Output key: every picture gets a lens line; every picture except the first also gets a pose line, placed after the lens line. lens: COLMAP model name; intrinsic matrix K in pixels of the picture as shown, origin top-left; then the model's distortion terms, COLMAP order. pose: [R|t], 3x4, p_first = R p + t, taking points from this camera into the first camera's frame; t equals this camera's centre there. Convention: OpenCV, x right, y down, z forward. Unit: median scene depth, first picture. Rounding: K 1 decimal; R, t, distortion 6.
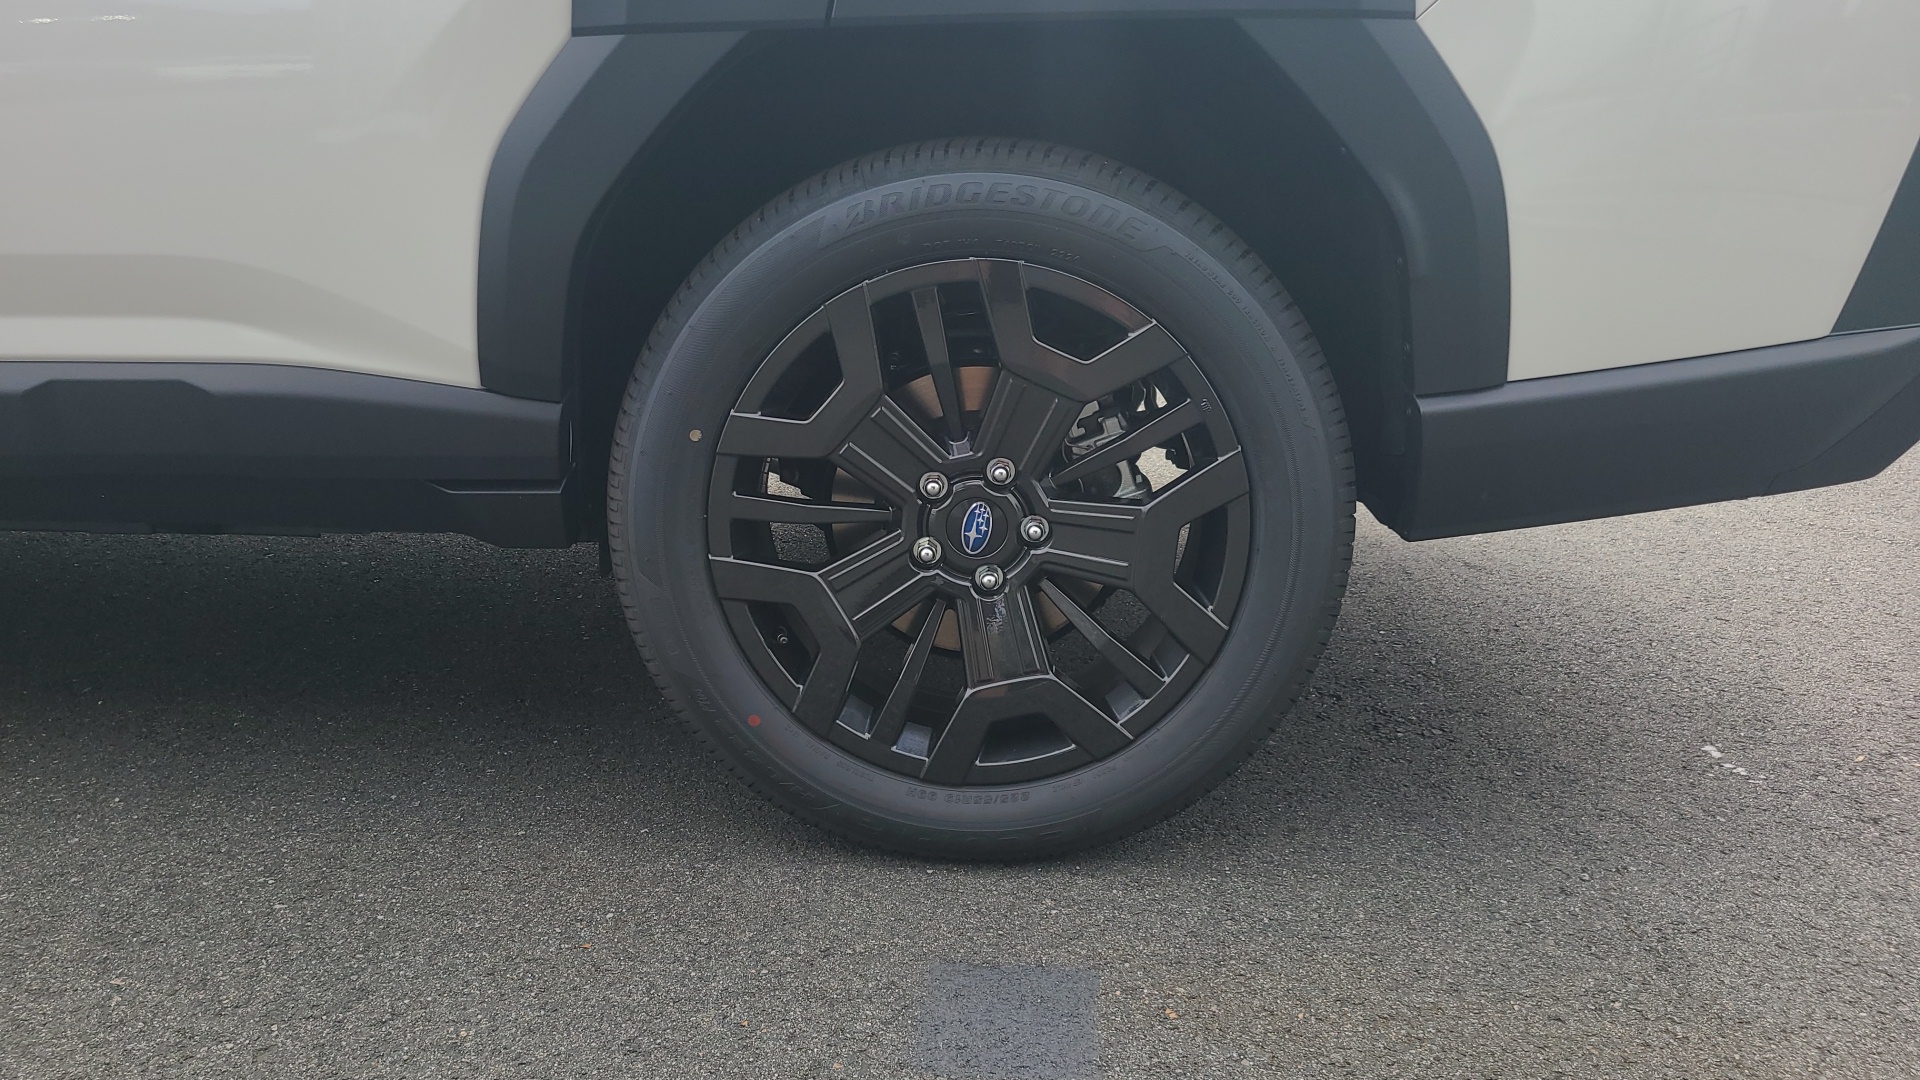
lens RADIAL K [[1441.6, 0, 957.2], [0, 1441.6, 536.7], [0, 0, 1]] dist [0.061676, -0.051731]
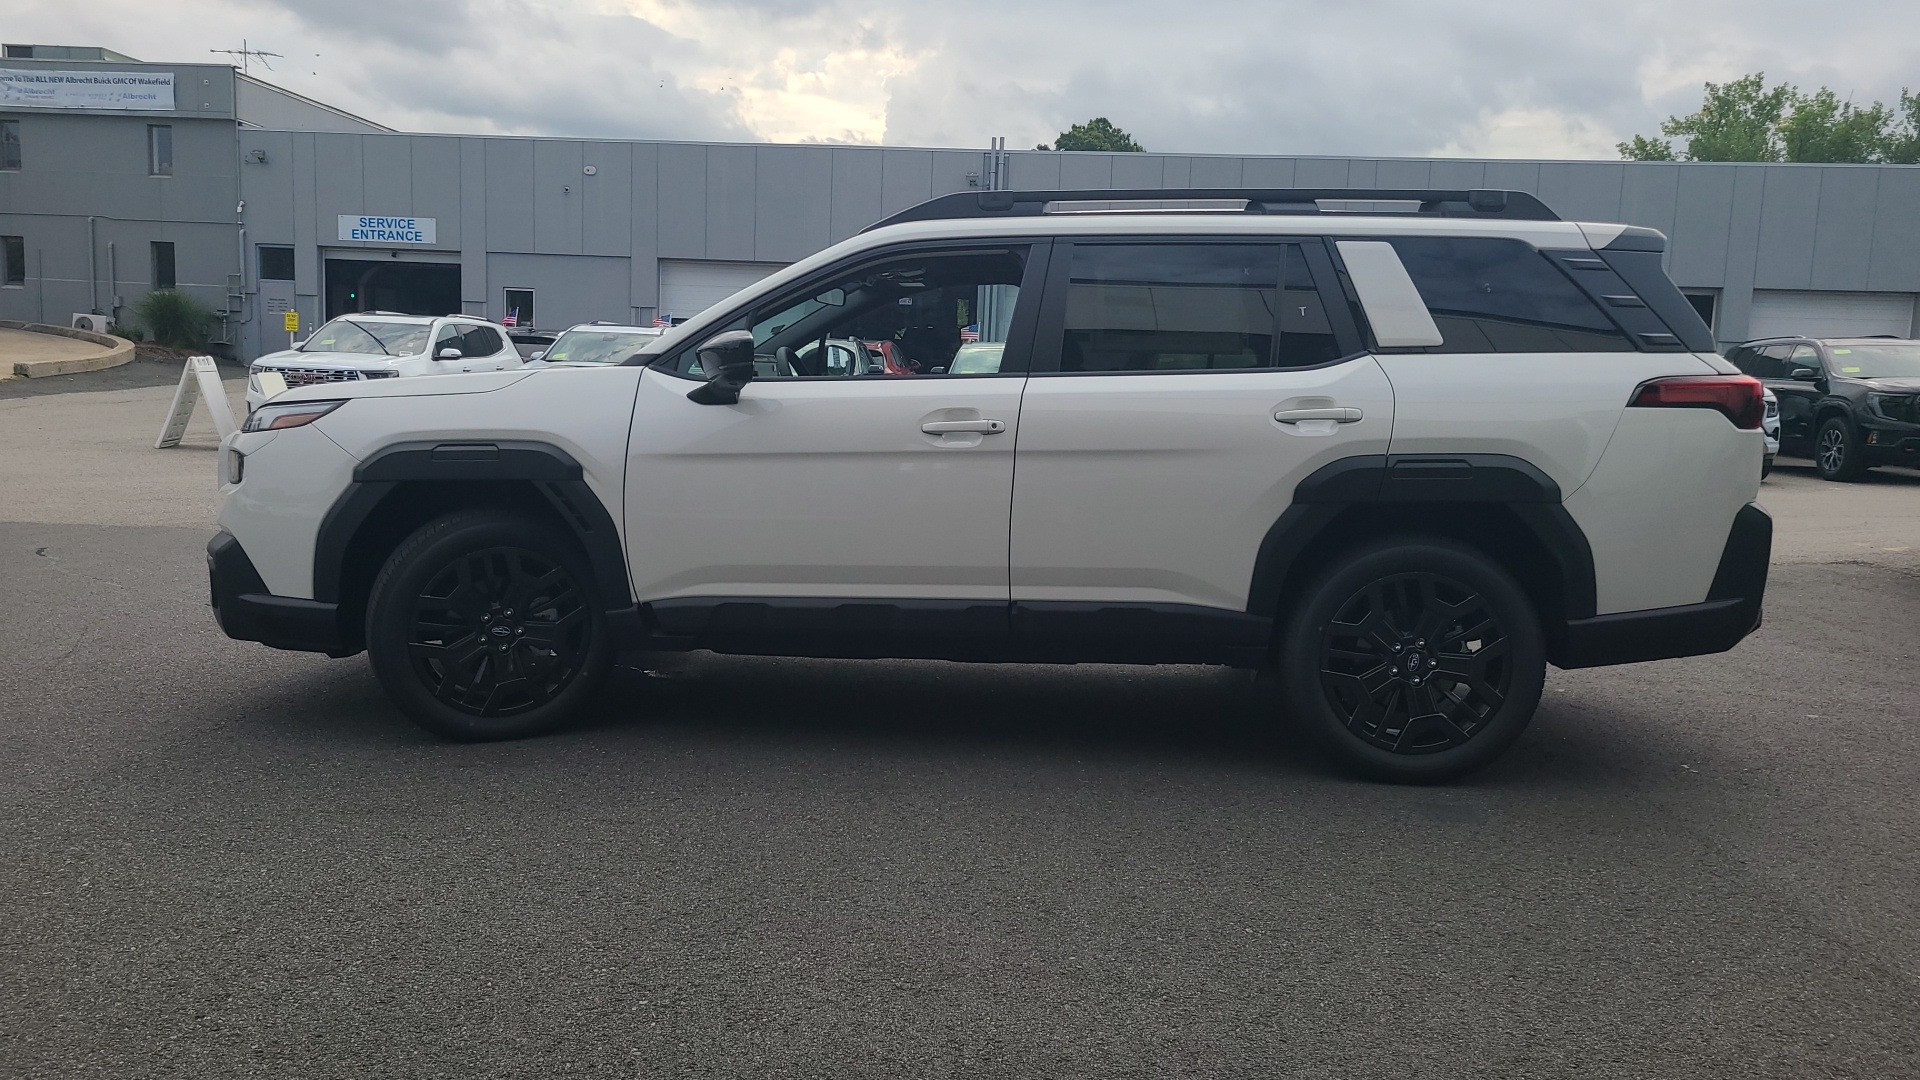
lens RADIAL K [[1441.6, 0, 961.0], [0, 1441.6, 530.5], [0, 0, 1]] dist [0.061676, -0.051731]
pose [[0.999594, 0.012498, -0.025604, -0.824181], [-0.016469, 0.986765, -0.161316, 0.218210], [0.023249, 0.161672, 0.986571, -1.939323]]
